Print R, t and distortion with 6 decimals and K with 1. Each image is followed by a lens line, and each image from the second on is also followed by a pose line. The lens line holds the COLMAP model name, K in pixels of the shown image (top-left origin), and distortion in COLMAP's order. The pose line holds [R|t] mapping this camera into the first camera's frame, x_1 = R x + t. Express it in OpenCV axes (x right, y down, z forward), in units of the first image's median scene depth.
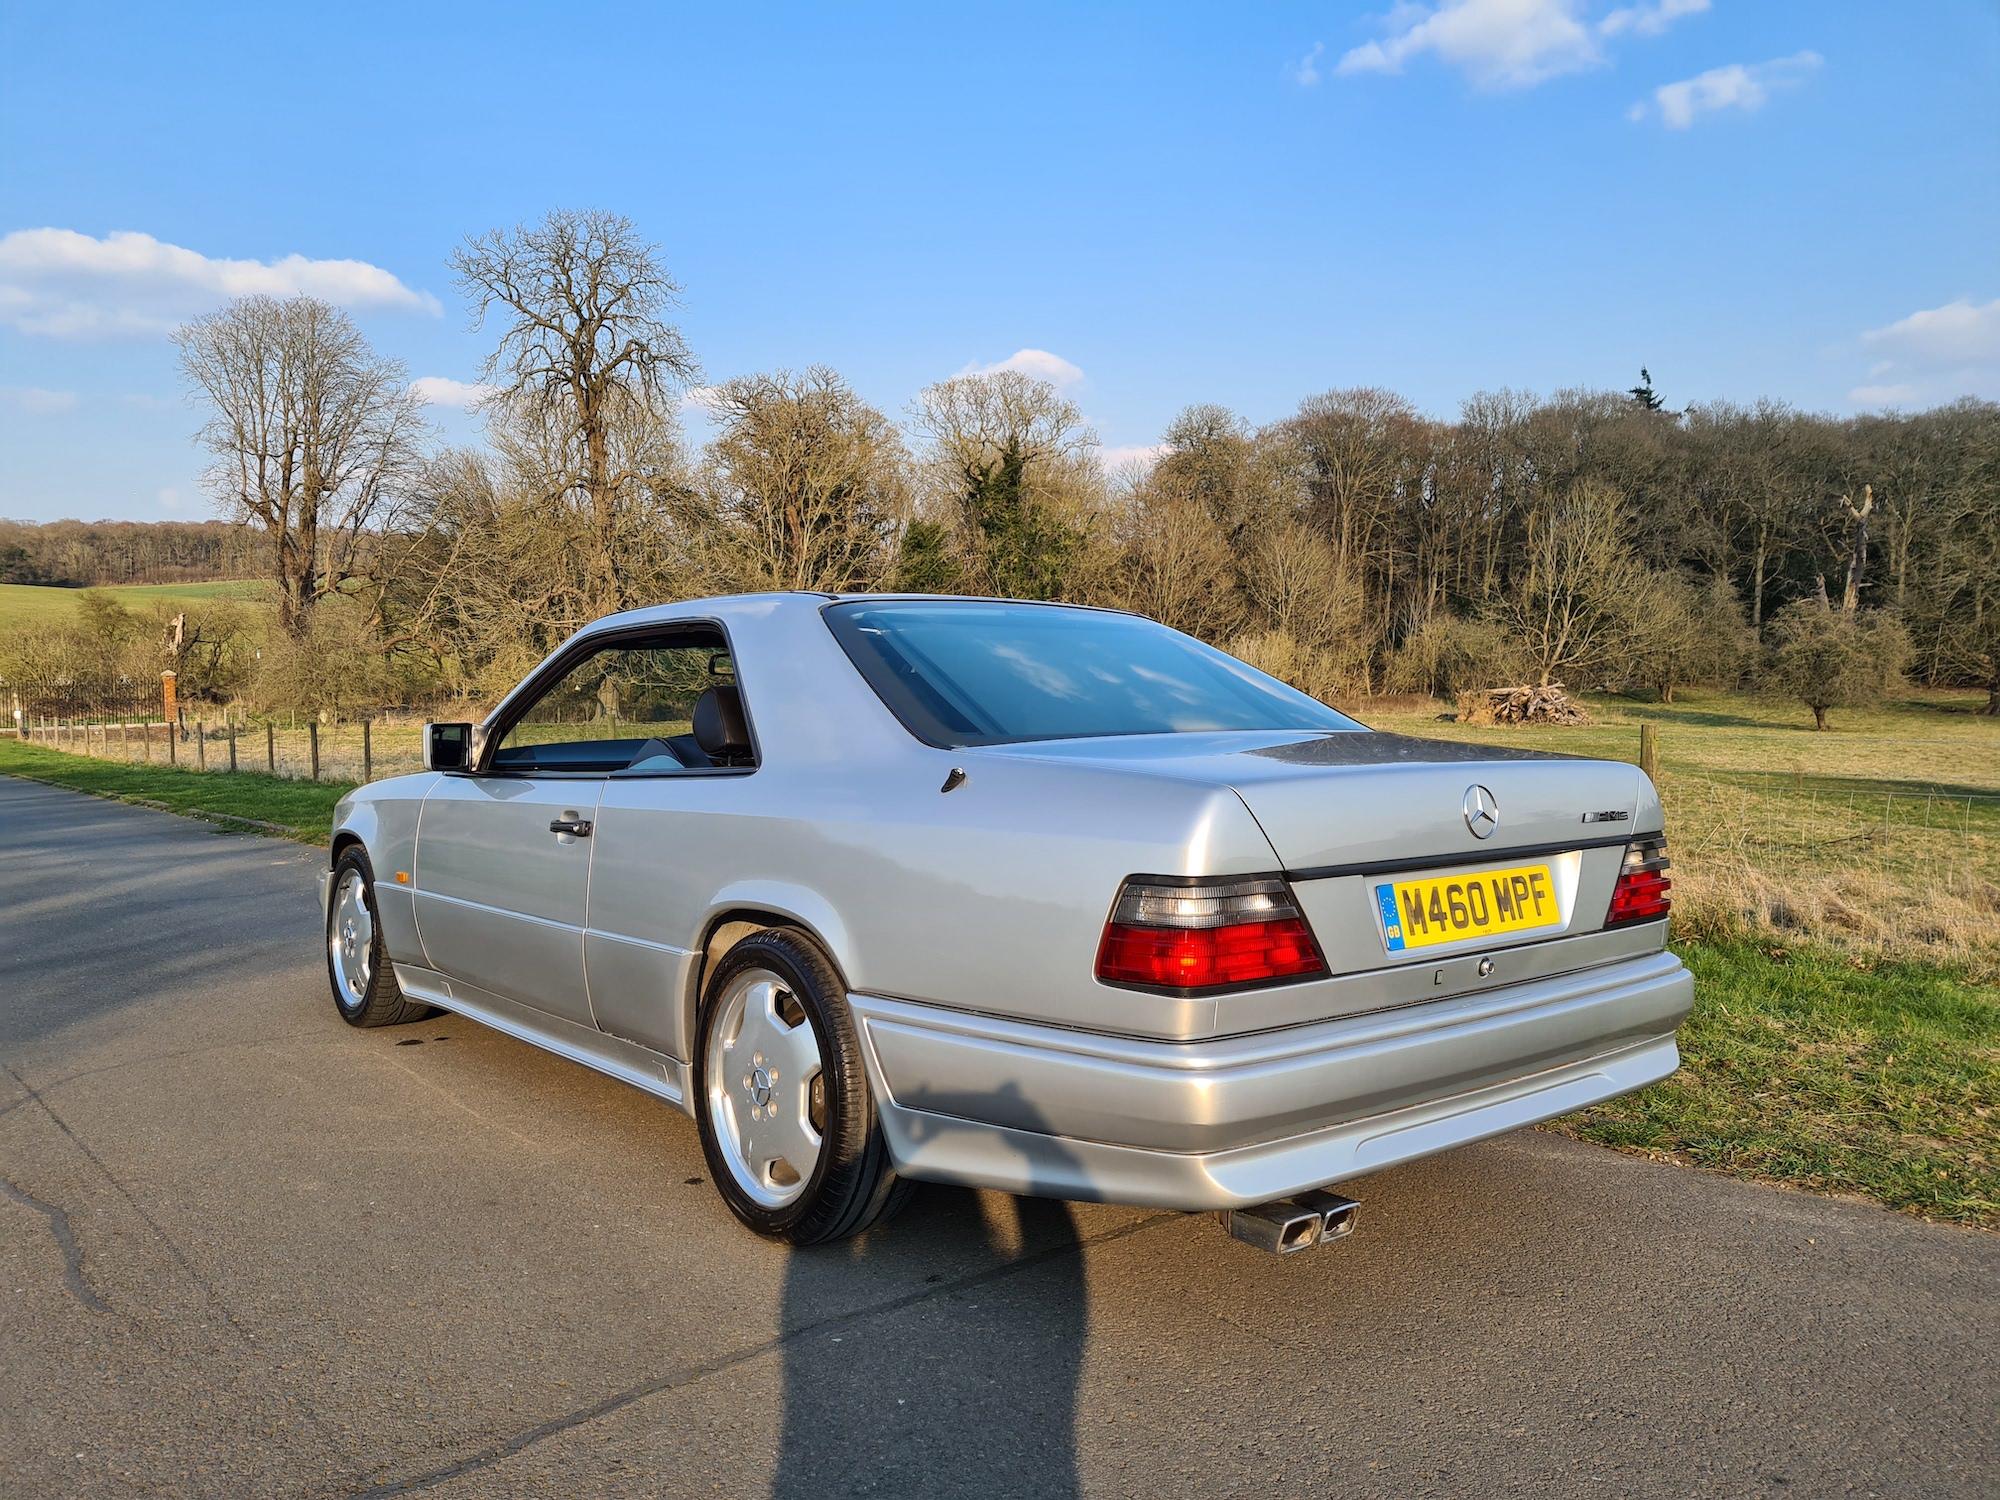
lens RADIAL K [[1509.3, 0, 987.9], [0, 1509.3, 763.8], [0, 0, 1]] dist [0.076888, -0.067899]
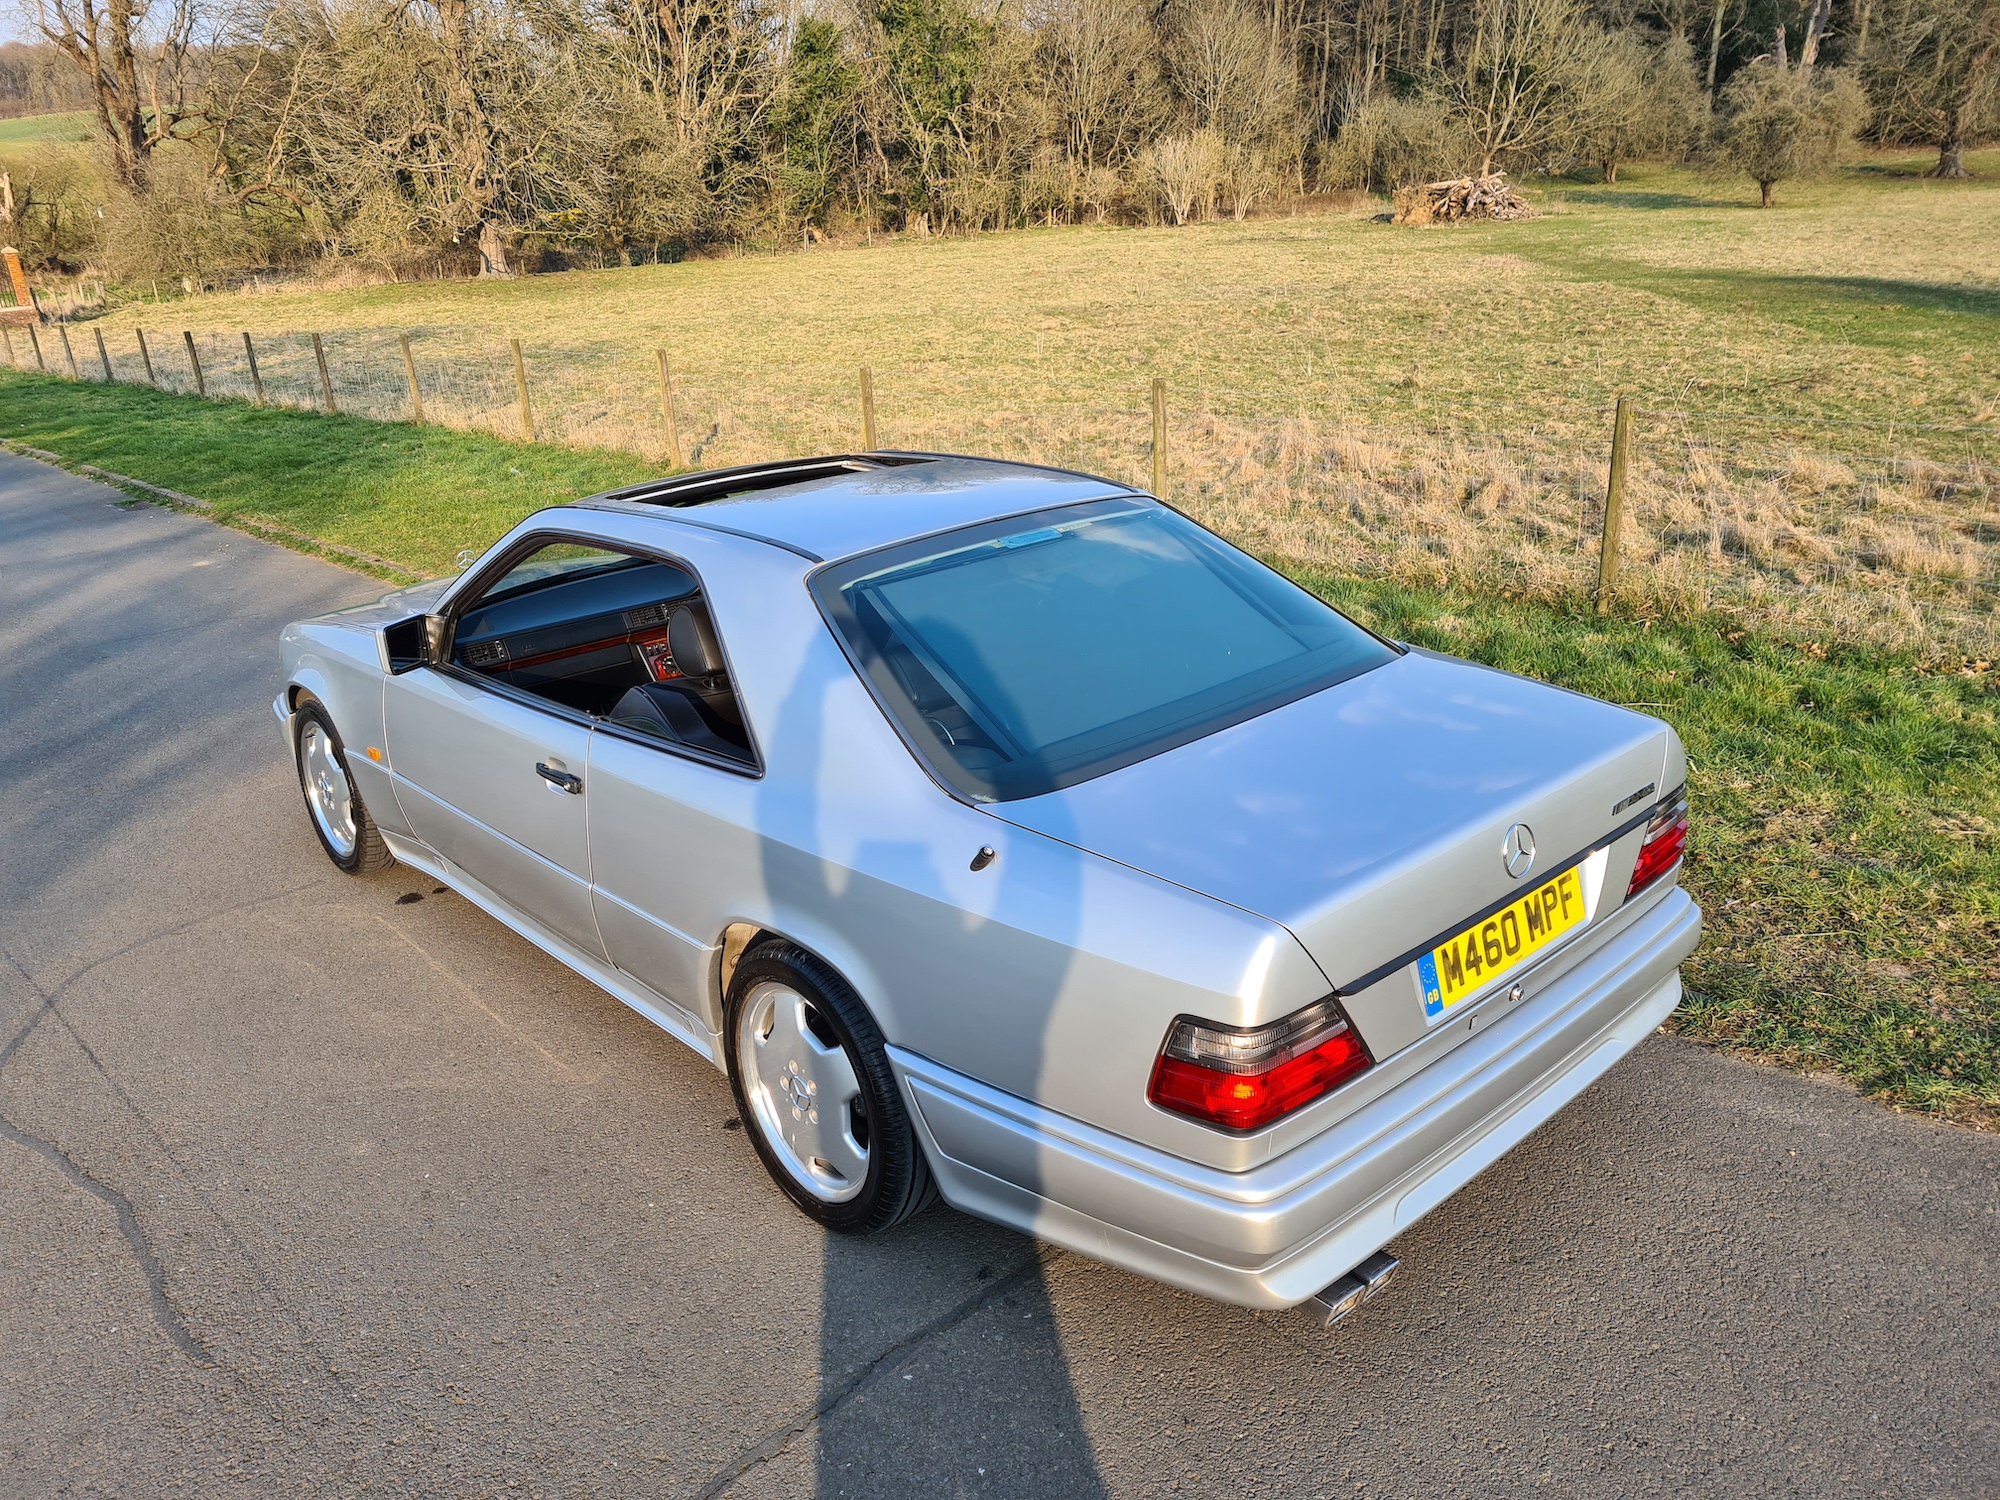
lens RADIAL K [[1509.3, 0, 972.5], [0, 1509.3, 742.5], [0, 0, 1]] dist [0.076888, -0.067899]
pose [[0.997548, -0.064288, 0.027675, -0.014523], [0.053418, 0.954778, 0.292482, -0.096098], [-0.045226, -0.290286, 0.955870, 0.026132]]
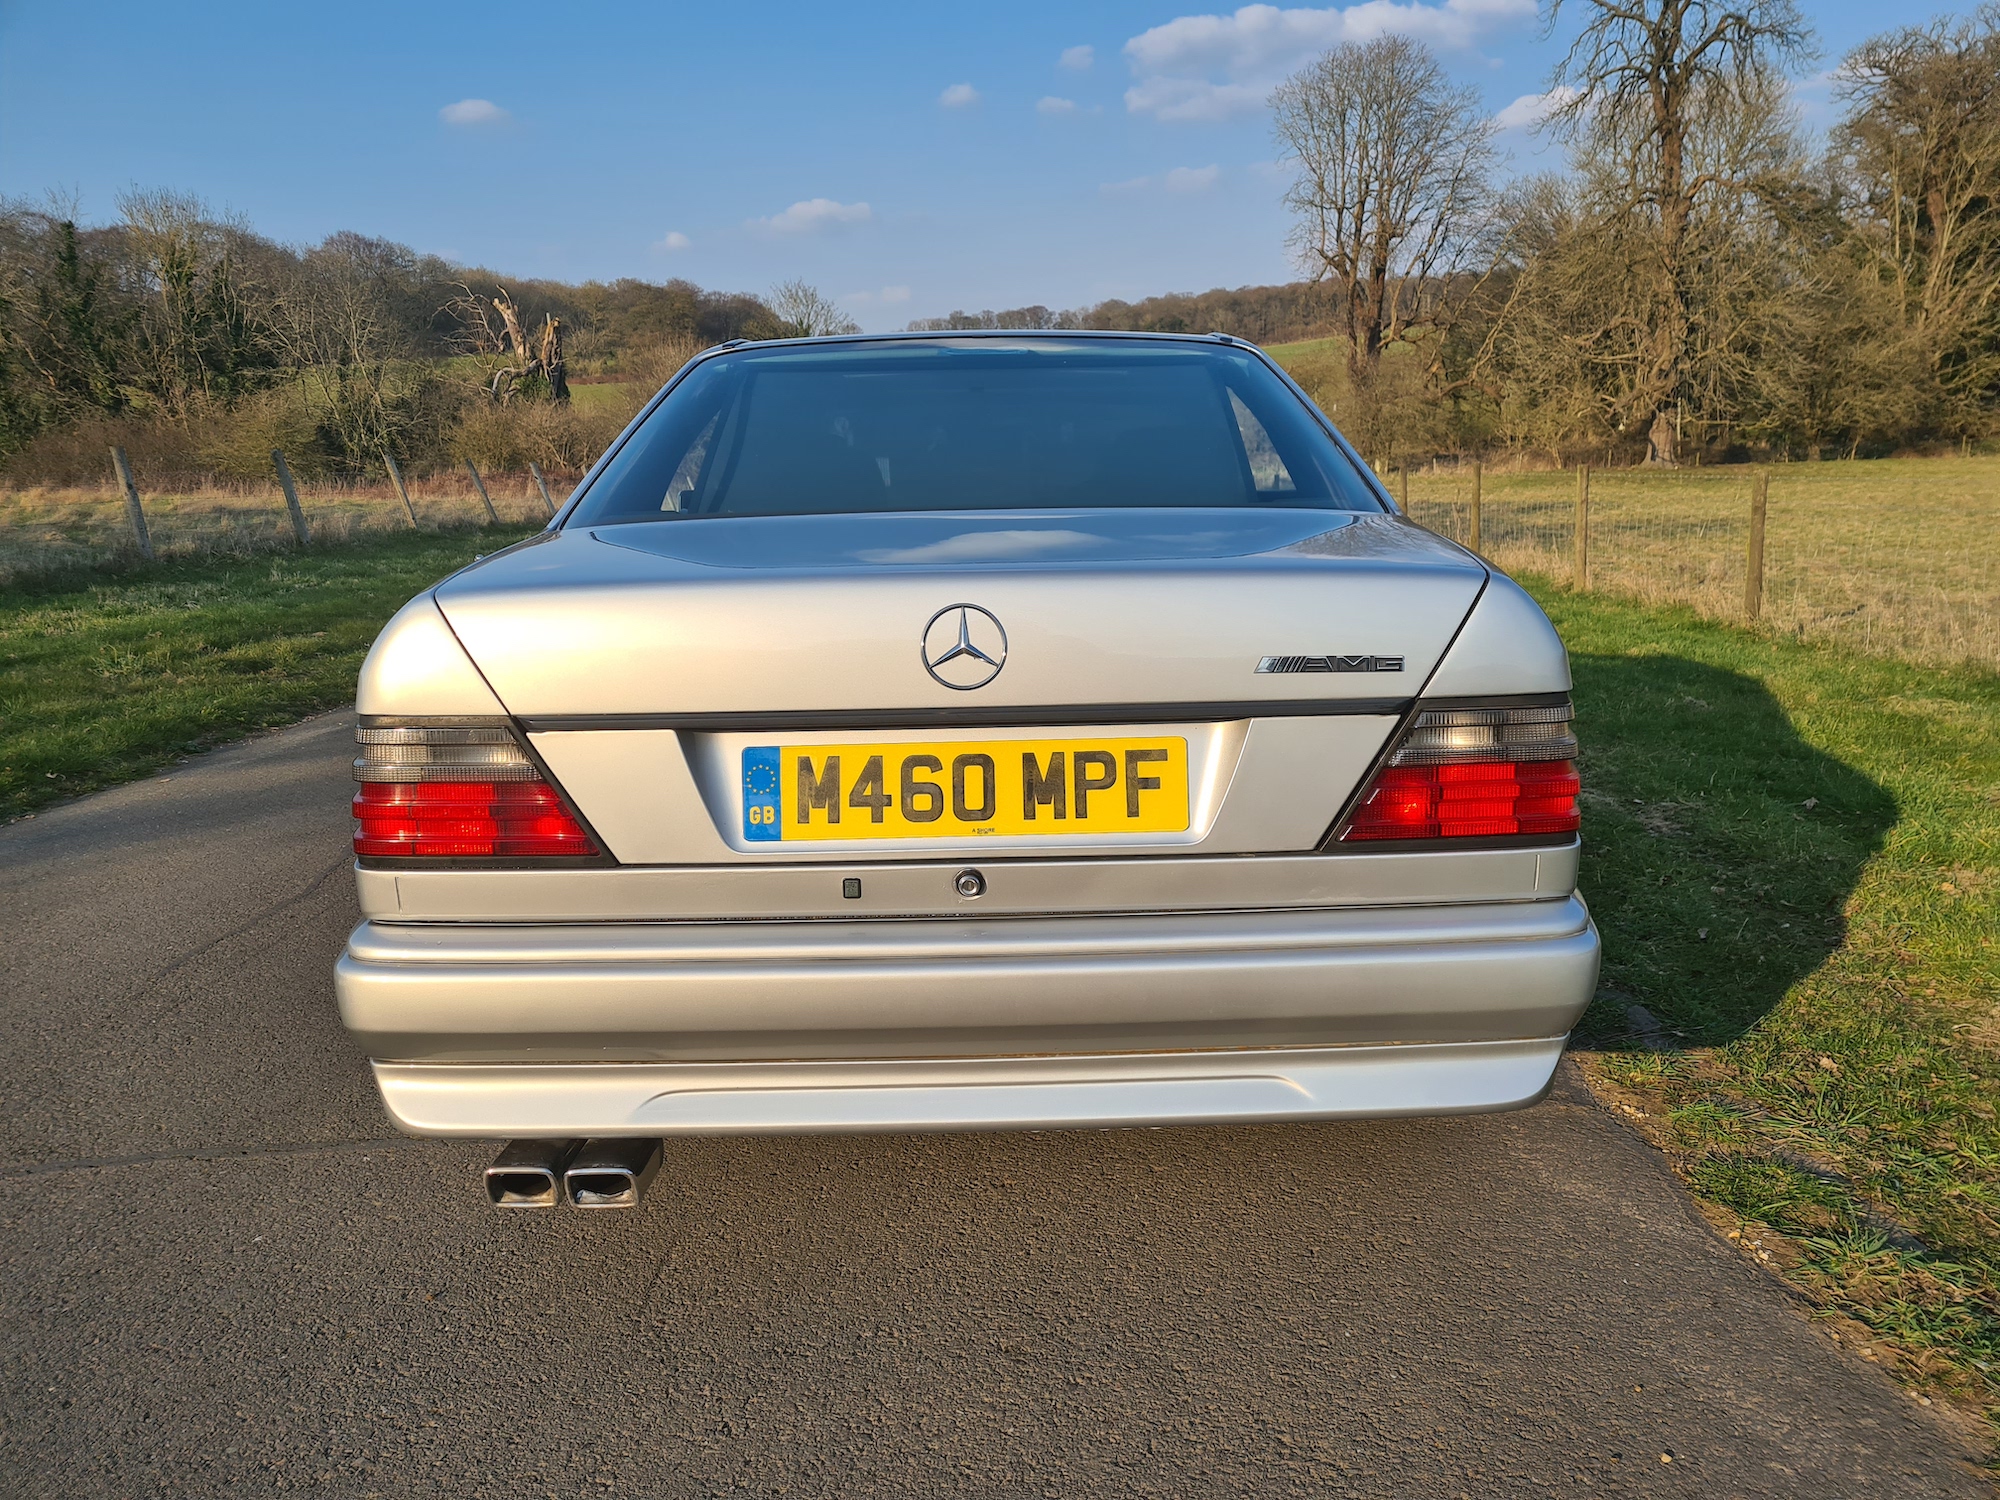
lens RADIAL K [[1509.3, 0, 1018.7], [0, 1509.3, 761.0], [0, 0, 1]] dist [0.076888, -0.067899]
pose [[0.784336, 0.109093, -0.610668, 0.206238], [-0.008809, 0.986274, 0.164880, -0.007405], [0.620273, -0.123942, 0.774532, 0.144391]]
